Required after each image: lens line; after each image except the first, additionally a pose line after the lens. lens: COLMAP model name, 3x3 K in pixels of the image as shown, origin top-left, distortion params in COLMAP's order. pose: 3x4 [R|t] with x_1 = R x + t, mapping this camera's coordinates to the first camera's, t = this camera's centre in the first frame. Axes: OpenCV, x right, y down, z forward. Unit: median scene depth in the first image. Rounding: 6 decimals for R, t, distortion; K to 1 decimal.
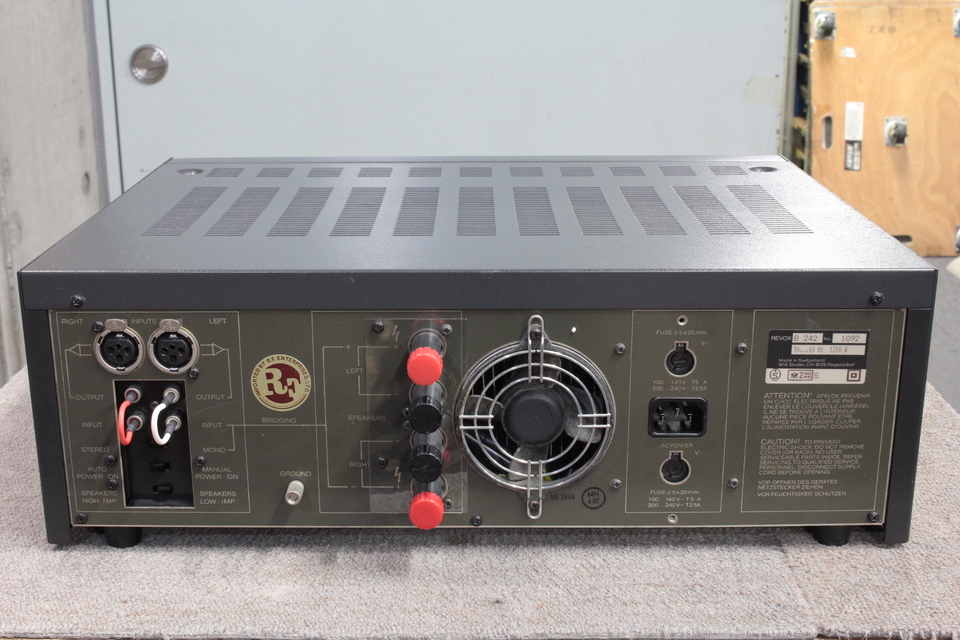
lens RADIAL K [[1343.3, 0, 475.8], [0, 1343.3, 318.7], [0, 0, 1]] dist [-0.058179, 0.000000]
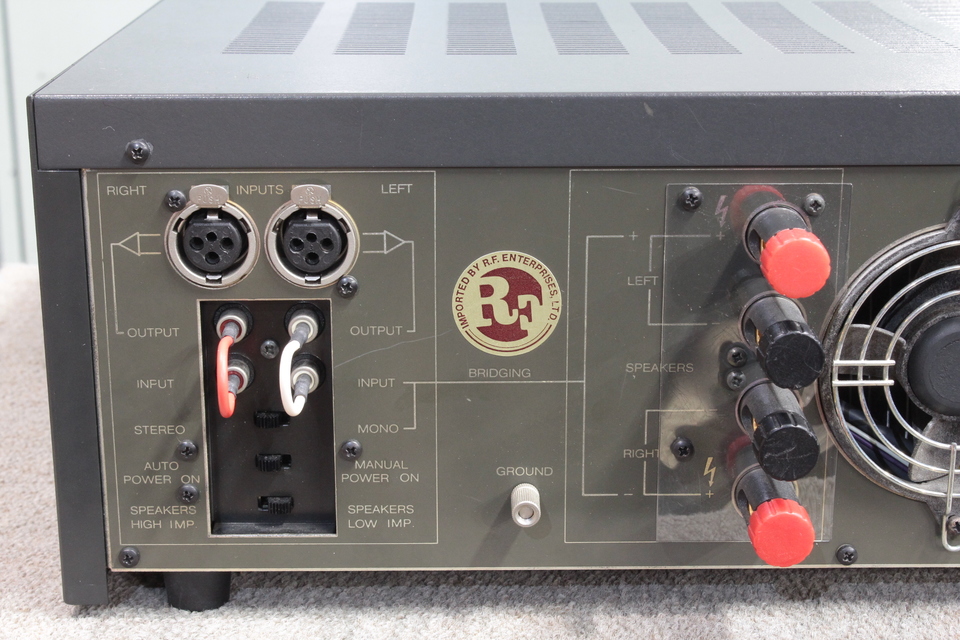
lens RADIAL K [[1870.9, 0, 481.4], [0, 1870.9, 326.5], [0, 0, 1]] dist [0.004688, 0.000000]
pose [[0.999768, -0.001947, 0.021440, -0.171016], [0.002208, 0.999924, -0.012170, 0.066185], [-0.021415, 0.012215, 0.999696, 0.230438]]
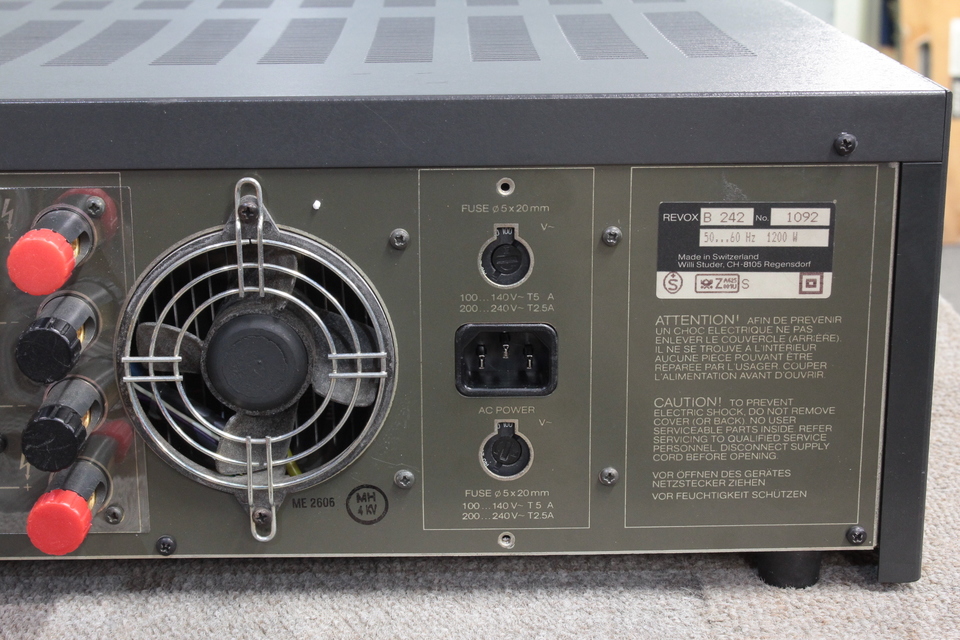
lens RADIAL K [[1870.9, 0, 479.1], [0, 1870.9, 316.3], [0, 0, 1]] dist [0.004688, 0.000000]
pose [[0.999928, -0.007074, 0.009695, 0.130793], [0.007295, 0.999710, -0.022930, 0.072902], [-0.009530, 0.022999, 0.999690, 0.196886]]
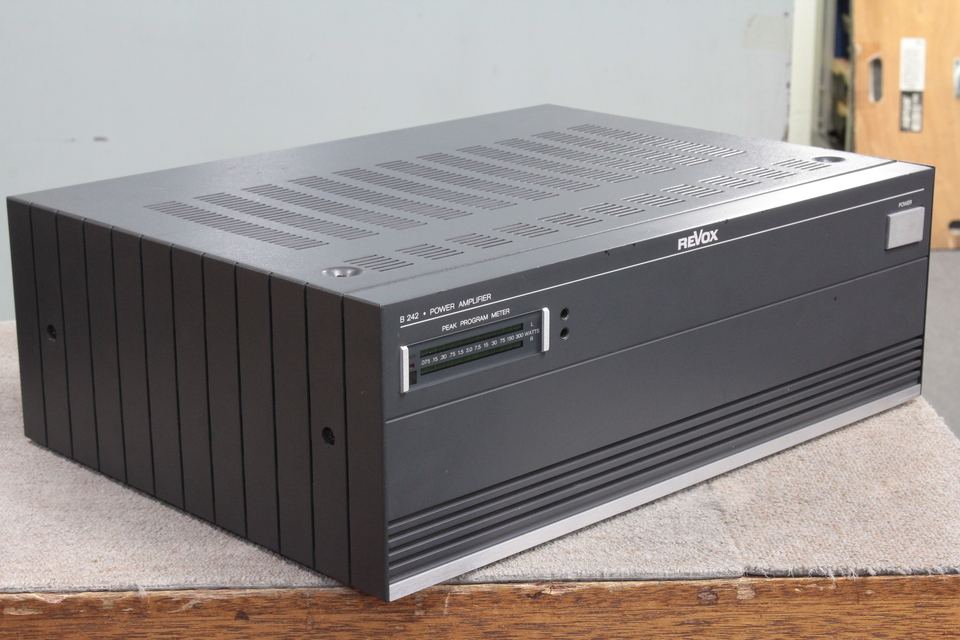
lens RADIAL K [[2068.6, 0, 478.4], [0, 2068.6, 320.1], [0, 0, 1]] dist [0.002156, 0.000000]
pose [[0.998950, -0.012096, 0.044181, -0.029885], [0.012940, 0.999738, -0.018858, 0.054933], [-0.043942, 0.019409, 0.998846, -0.626163]]
